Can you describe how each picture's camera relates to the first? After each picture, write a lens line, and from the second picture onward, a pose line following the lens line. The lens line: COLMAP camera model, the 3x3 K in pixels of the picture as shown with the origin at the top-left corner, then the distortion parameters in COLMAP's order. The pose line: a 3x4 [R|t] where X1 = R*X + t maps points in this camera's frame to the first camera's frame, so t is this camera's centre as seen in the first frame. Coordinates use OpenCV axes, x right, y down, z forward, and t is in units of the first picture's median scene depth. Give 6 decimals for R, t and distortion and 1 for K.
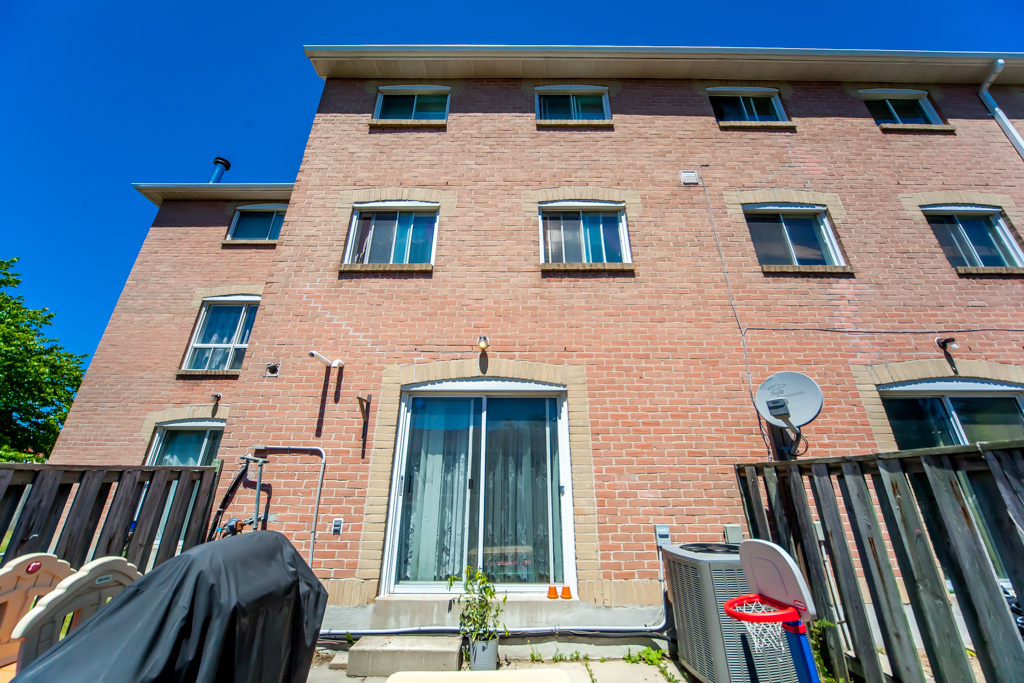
lens RADIAL K [[354.2, 0, 511.6], [0, 354.2, 344.0], [0, 0, 1]] dist [-0.000352, 0.000776]
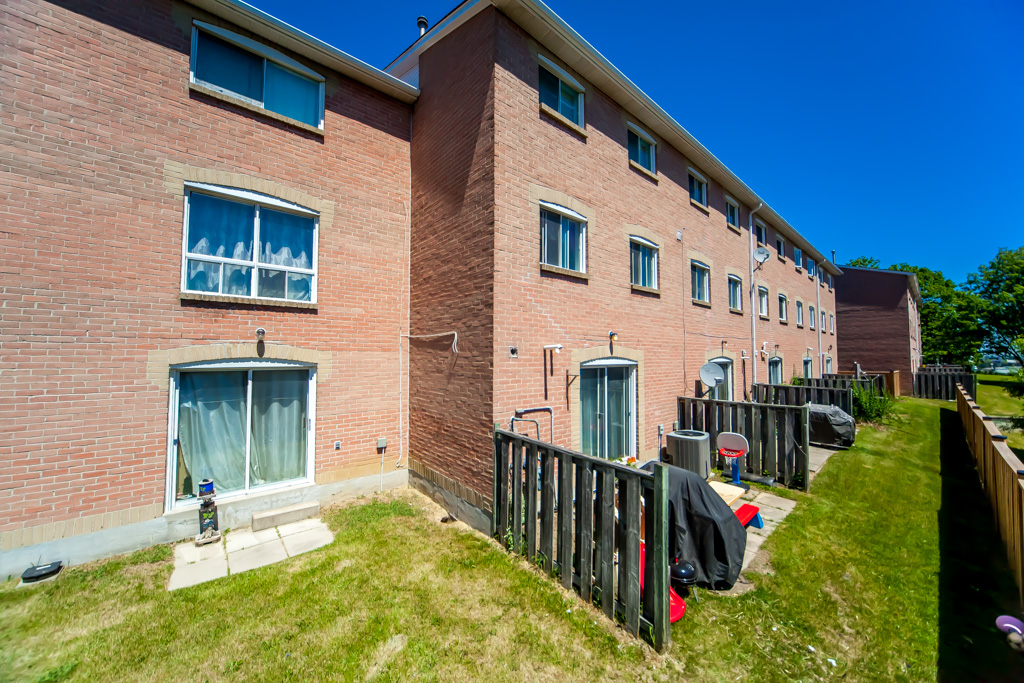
lens RADIAL K [[354.2, 0, 502.4], [0, 354.2, 337.8], [0, 0, 1]] dist [-0.000352, 0.000776]
pose [[0.777931, 0.030165, 0.627626, -1.453493], [-0.225390, 0.945772, 0.233911, -0.254049], [-0.586535, -0.323427, 0.742544, 0.089966]]
